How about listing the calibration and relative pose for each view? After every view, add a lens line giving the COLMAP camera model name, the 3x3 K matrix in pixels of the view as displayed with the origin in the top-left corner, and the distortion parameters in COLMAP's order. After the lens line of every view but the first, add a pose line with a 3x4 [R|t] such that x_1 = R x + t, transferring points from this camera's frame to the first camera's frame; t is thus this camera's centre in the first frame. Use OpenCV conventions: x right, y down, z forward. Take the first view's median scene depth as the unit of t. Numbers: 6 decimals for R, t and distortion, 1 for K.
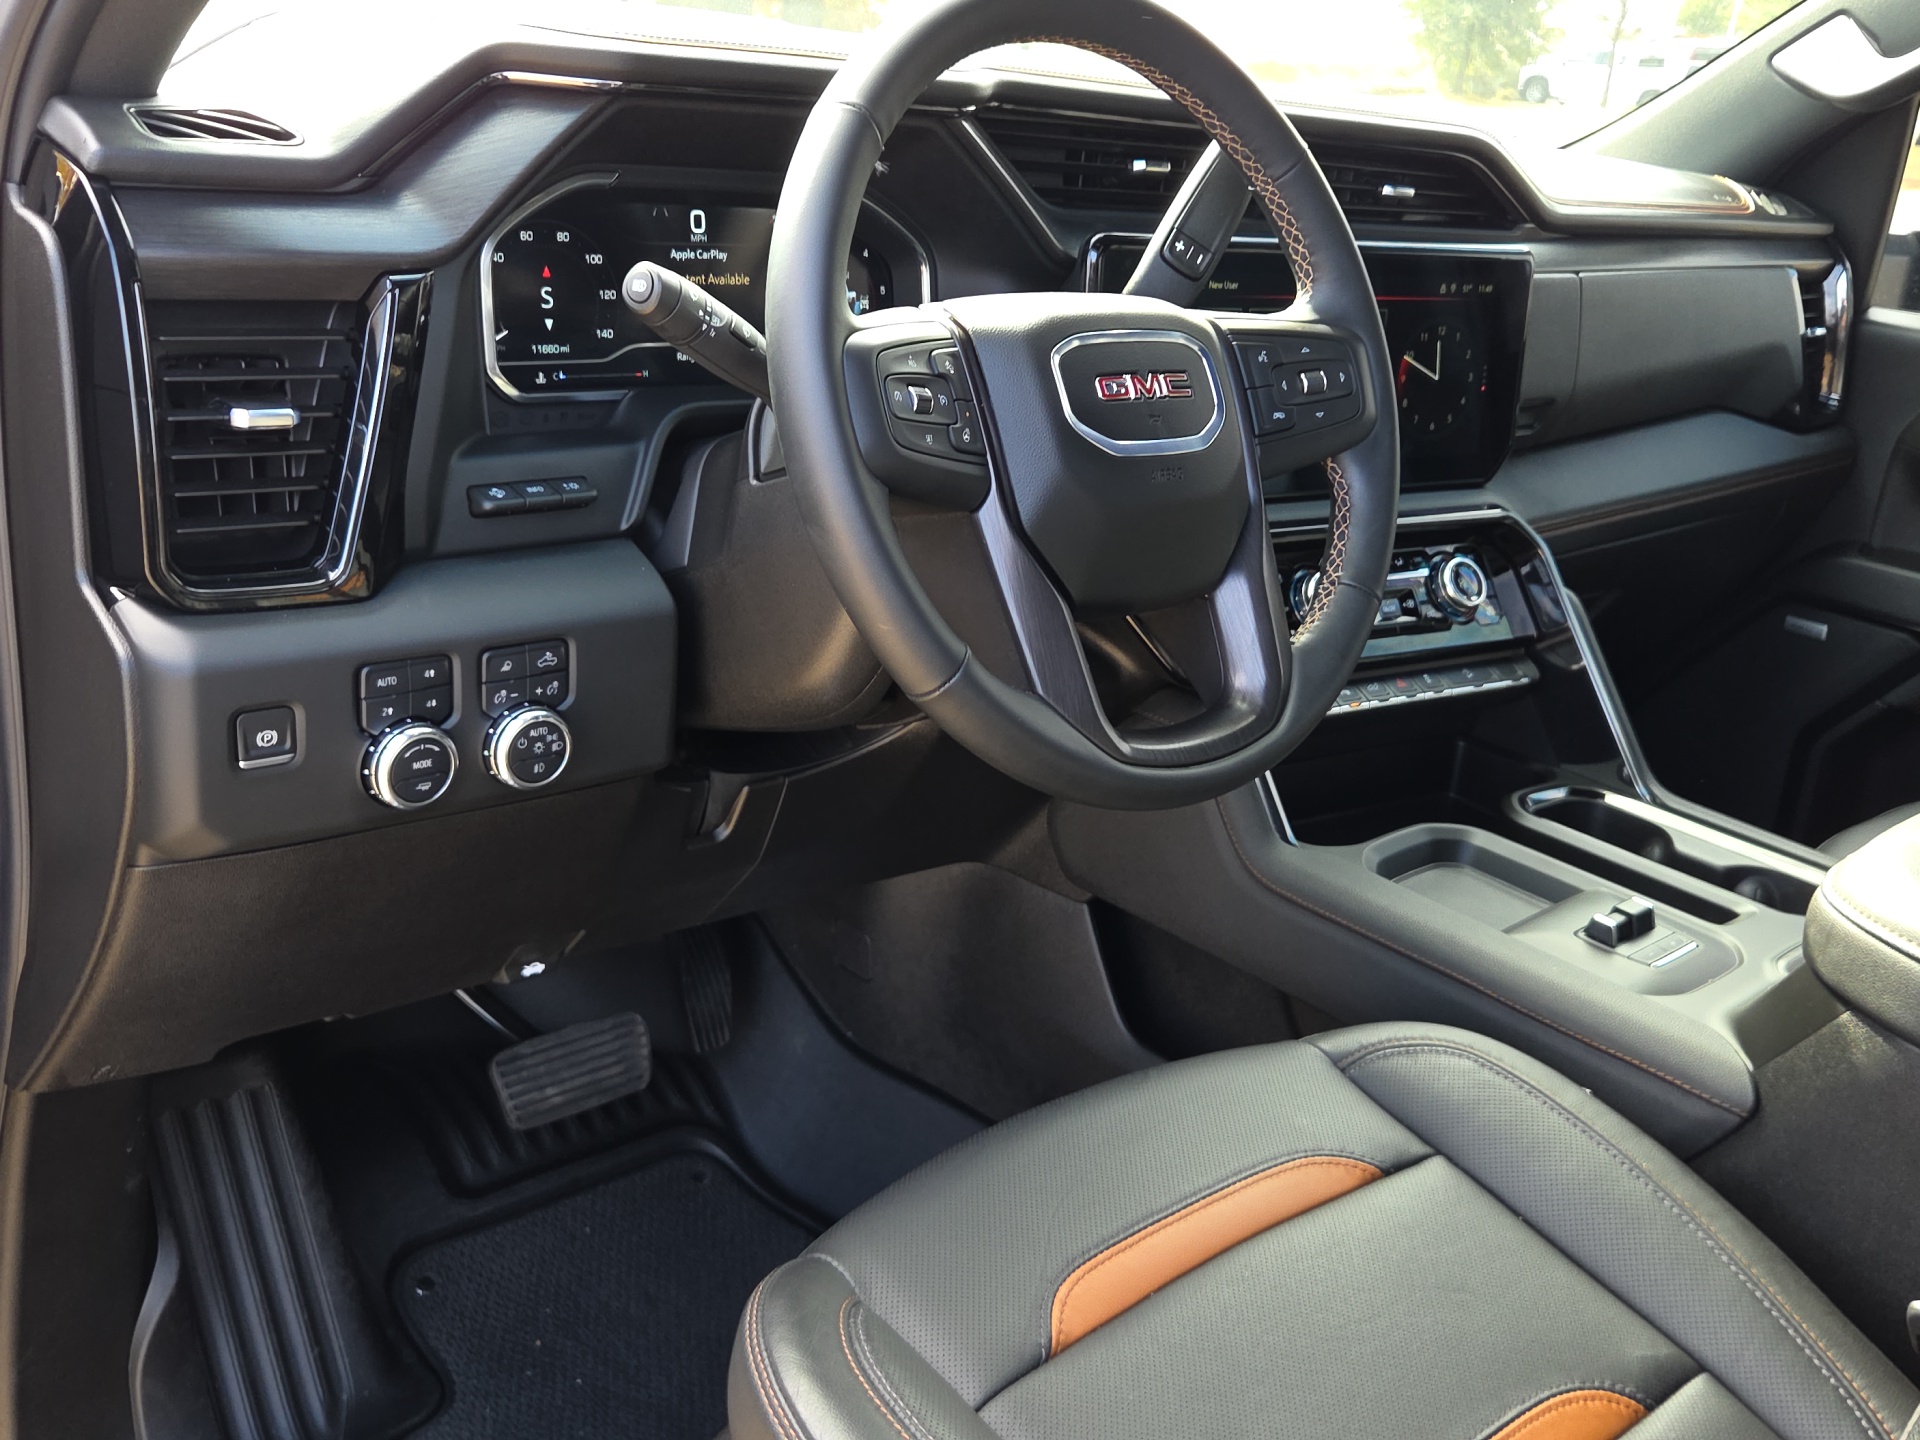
lens RADIAL K [[1841.4, 0, 962.4], [0, 1841.4, 718.2], [0, 0, 1]] dist [0.037479, 0.000000]
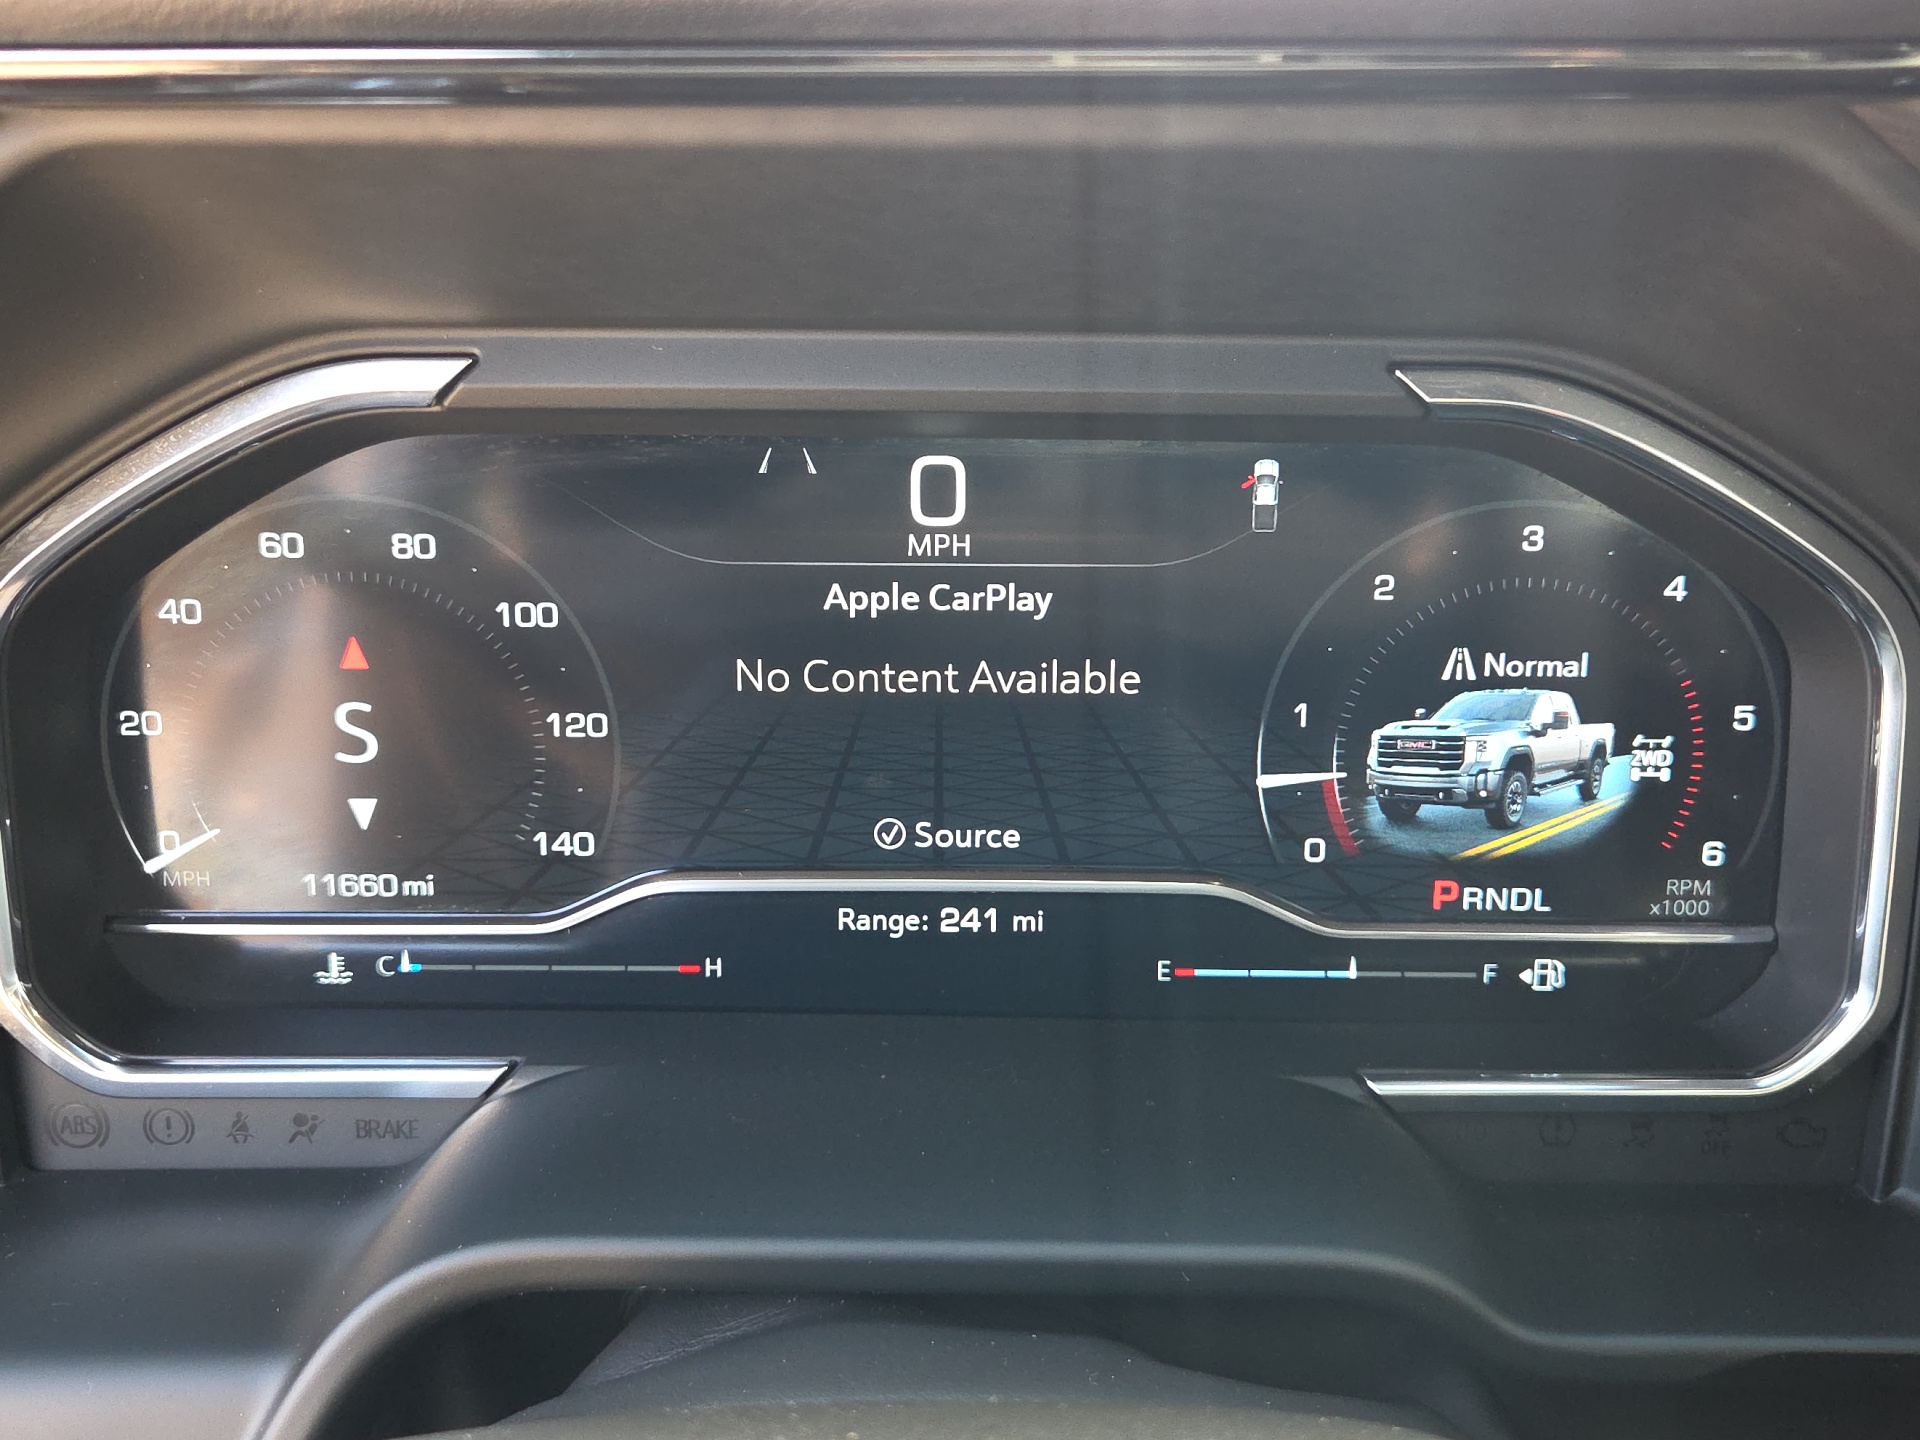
lens RADIAL K [[2060.5, 0, 964.0], [0, 2060.5, 711.9], [0, 0, 1]] dist [0.044841, 0.000000]
pose [[0.736734, 0.157456, -0.657594, 0.083214], [-0.158274, 0.985650, 0.058685, -0.268686], [0.657398, 0.060845, 0.751083, 0.804688]]
